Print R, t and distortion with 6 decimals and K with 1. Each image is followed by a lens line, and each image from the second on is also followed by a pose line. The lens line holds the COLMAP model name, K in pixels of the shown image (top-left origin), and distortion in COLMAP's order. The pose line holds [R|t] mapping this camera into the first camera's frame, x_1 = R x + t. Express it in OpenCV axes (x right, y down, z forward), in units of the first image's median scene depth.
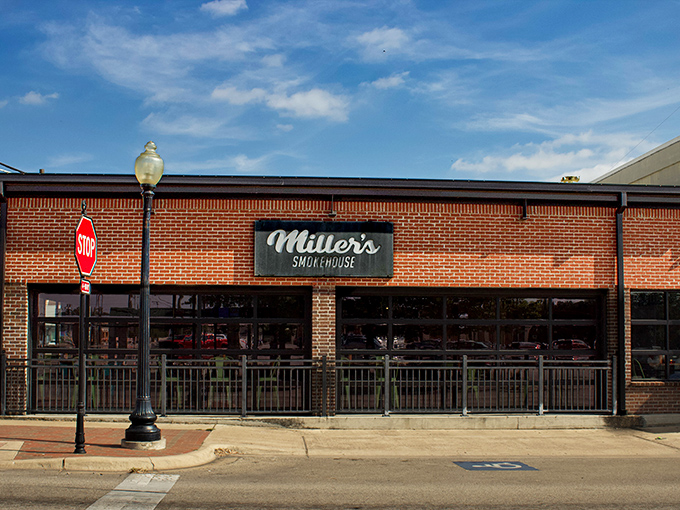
lens RADIAL K [[902.2, 0, 340.0], [0, 902.2, 255.0], [0, 0, 1]] dist [-0.118035, -0.004523]
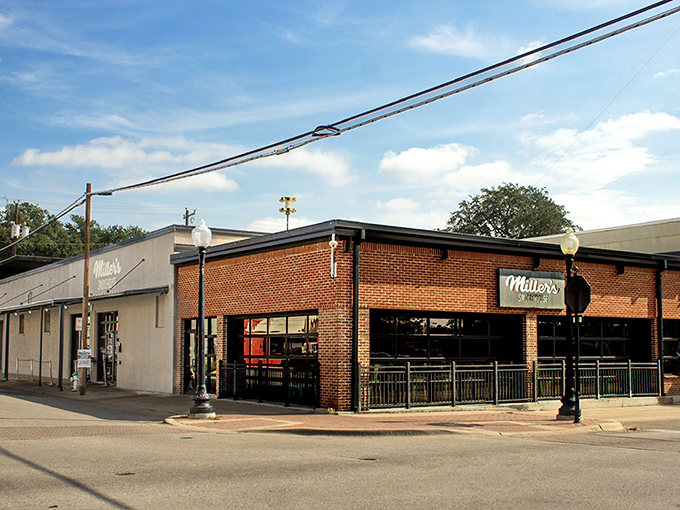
lens RADIAL K [[902.2, 0, 340.0], [0, 902.2, 255.0], [0, 0, 1]] dist [-0.118035, -0.004523]
pose [[0.872186, 0.051950, 0.486407, -0.990374], [-0.053020, 0.998526, -0.011574, -0.028940], [-0.486292, -0.015694, 0.873656, -0.129935]]
